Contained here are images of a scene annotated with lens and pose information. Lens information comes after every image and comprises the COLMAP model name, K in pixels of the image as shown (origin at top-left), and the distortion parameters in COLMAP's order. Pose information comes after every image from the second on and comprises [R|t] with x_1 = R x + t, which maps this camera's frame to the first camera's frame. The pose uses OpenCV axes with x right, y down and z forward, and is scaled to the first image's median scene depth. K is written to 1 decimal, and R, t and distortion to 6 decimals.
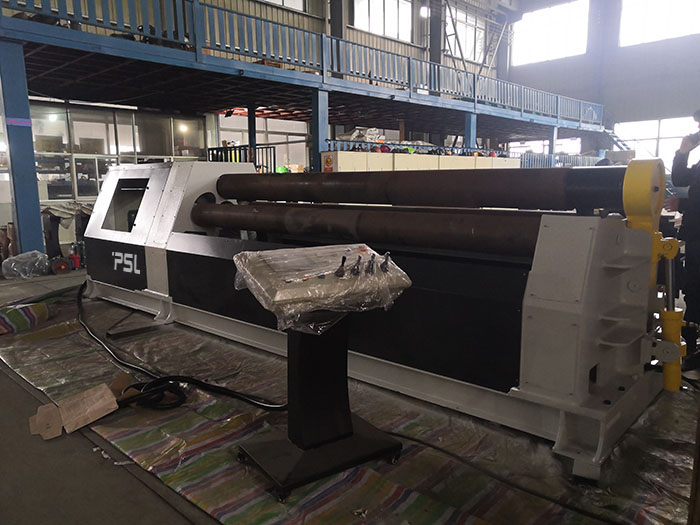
lens RADIAL K [[546.1, 0, 350.0], [0, 546.1, 262.5], [0, 0, 1]] dist [-0.010248, 0.048189]
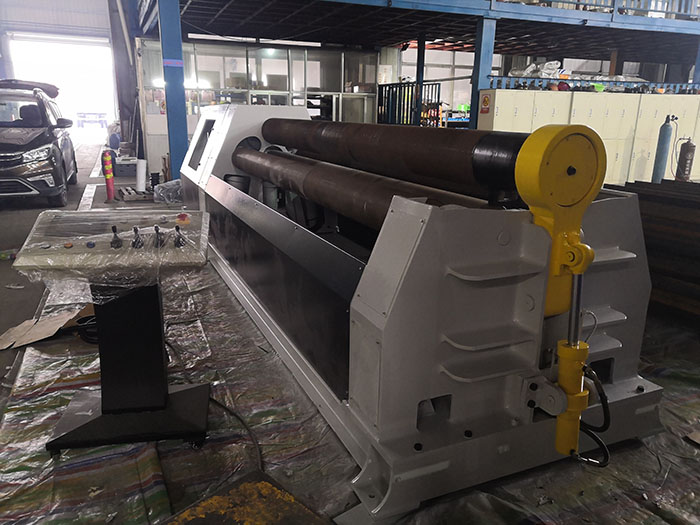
lens RADIAL K [[546.1, 0, 350.0], [0, 546.1, 262.5], [0, 0, 1]] dist [-0.010248, 0.048189]
pose [[0.909920, 0.131579, -0.393360, 0.133027], [-0.085450, 0.987473, 0.132646, -0.019585], [0.405886, -0.087084, 0.909765, 0.057551]]
